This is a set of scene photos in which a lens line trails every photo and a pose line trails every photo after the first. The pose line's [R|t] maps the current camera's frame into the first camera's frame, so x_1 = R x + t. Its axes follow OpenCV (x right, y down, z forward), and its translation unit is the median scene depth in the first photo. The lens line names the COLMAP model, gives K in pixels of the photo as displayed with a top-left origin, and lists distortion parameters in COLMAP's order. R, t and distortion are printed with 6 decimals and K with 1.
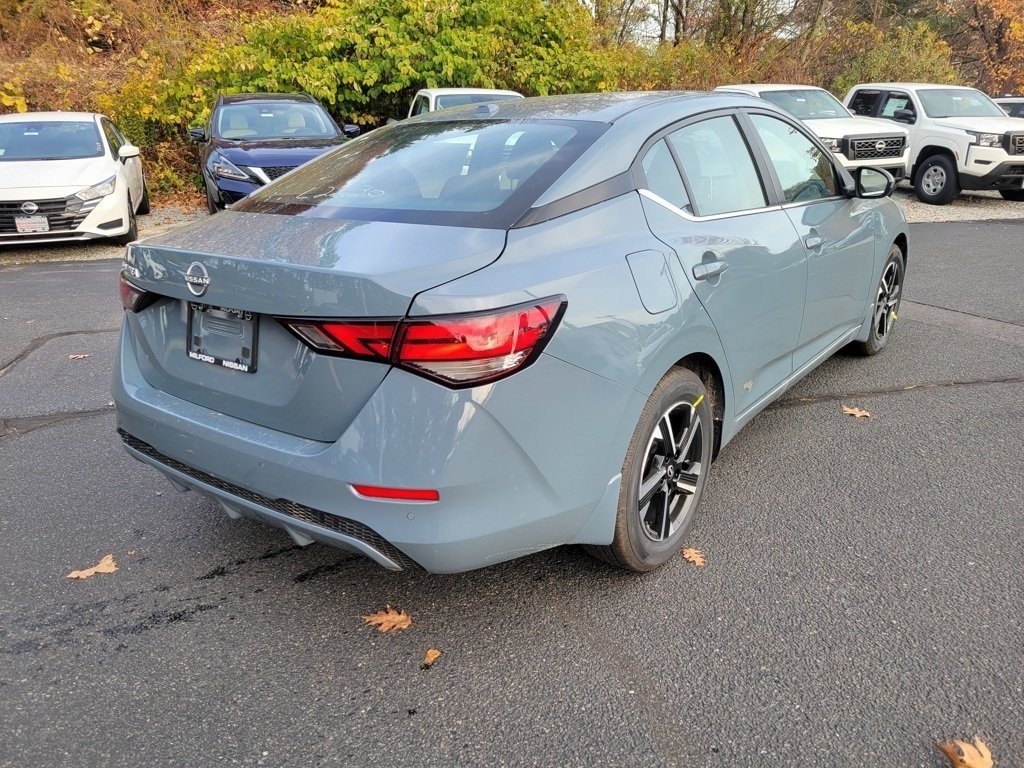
lens RADIAL K [[769.0, 0, 504.9], [0, 769.0, 386.1], [0, 0, 1]] dist [0.042711, -0.011278]
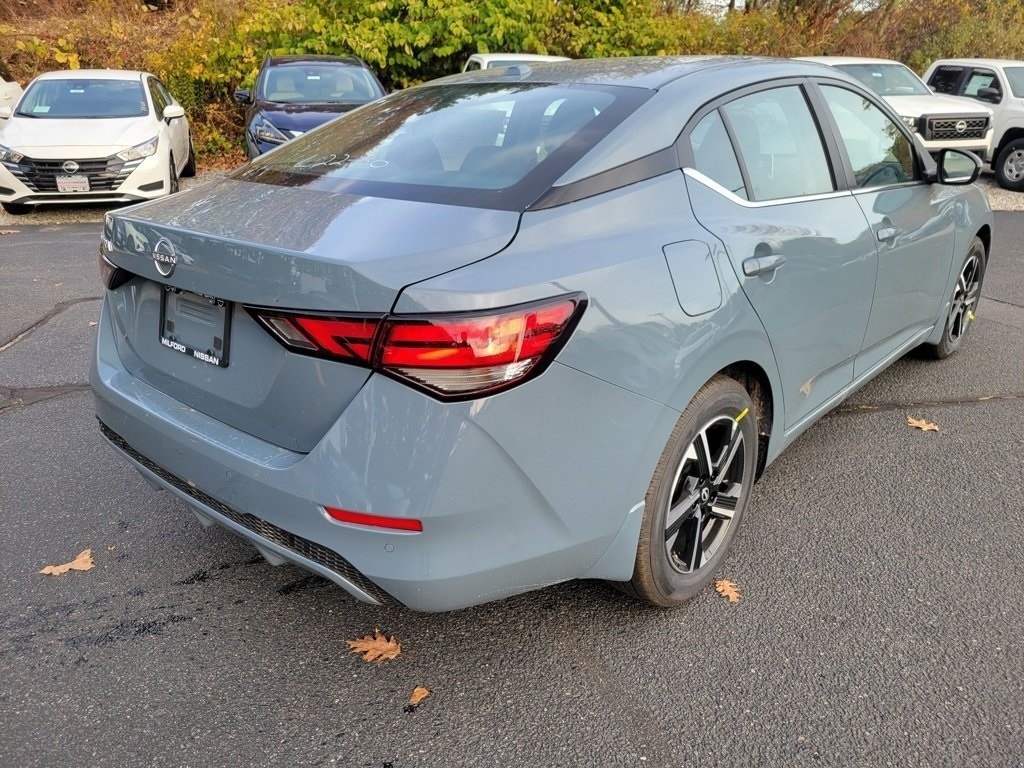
lens RADIAL K [[771.4, 0, 512.0], [0, 771.4, 384.0], [0, 0, 1]] dist [0.045398, -0.024147]
pose [[0.997656, 0.044520, -0.051968, 0.026353], [-0.042881, 0.998560, 0.032226, -0.024095], [0.053328, -0.029922, 0.998129, 0.084386]]
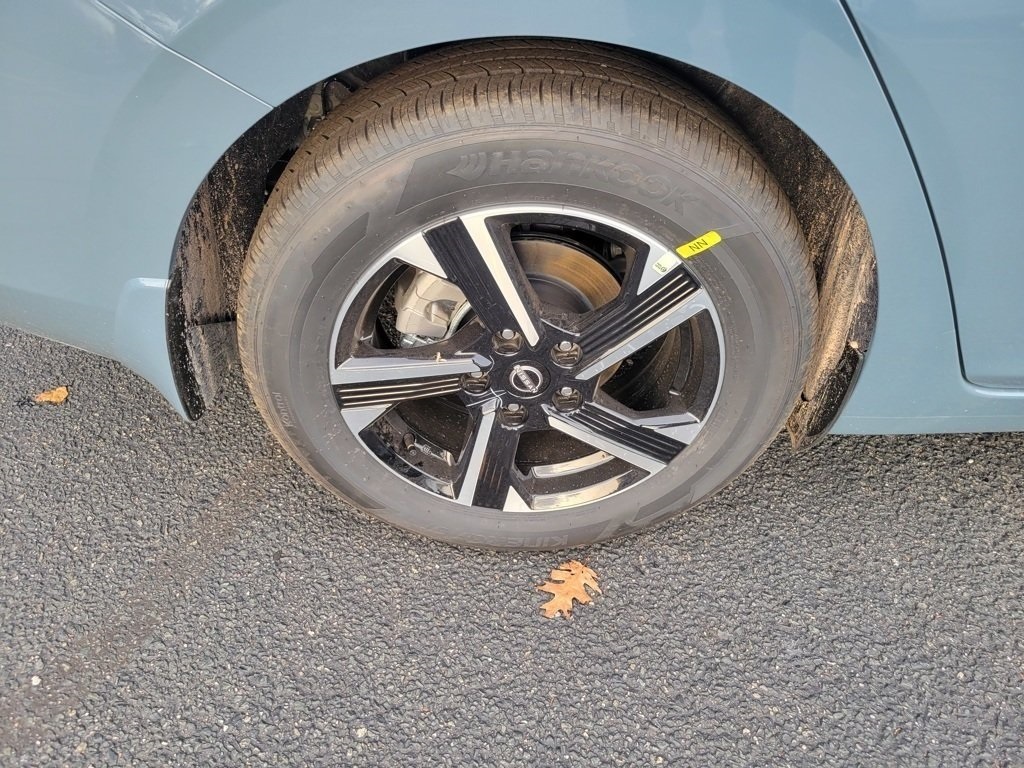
lens RADIAL K [[768.9, 0, 496.0], [0, 768.9, 384.9], [0, 0, 1]] dist [0.046214, -0.029750]
pose [[0.593430, 0.558023, -0.580044, 0.303998], [-0.289034, 0.820327, 0.493479, -0.046037], [0.751199, -0.125193, 0.648095, 0.545720]]
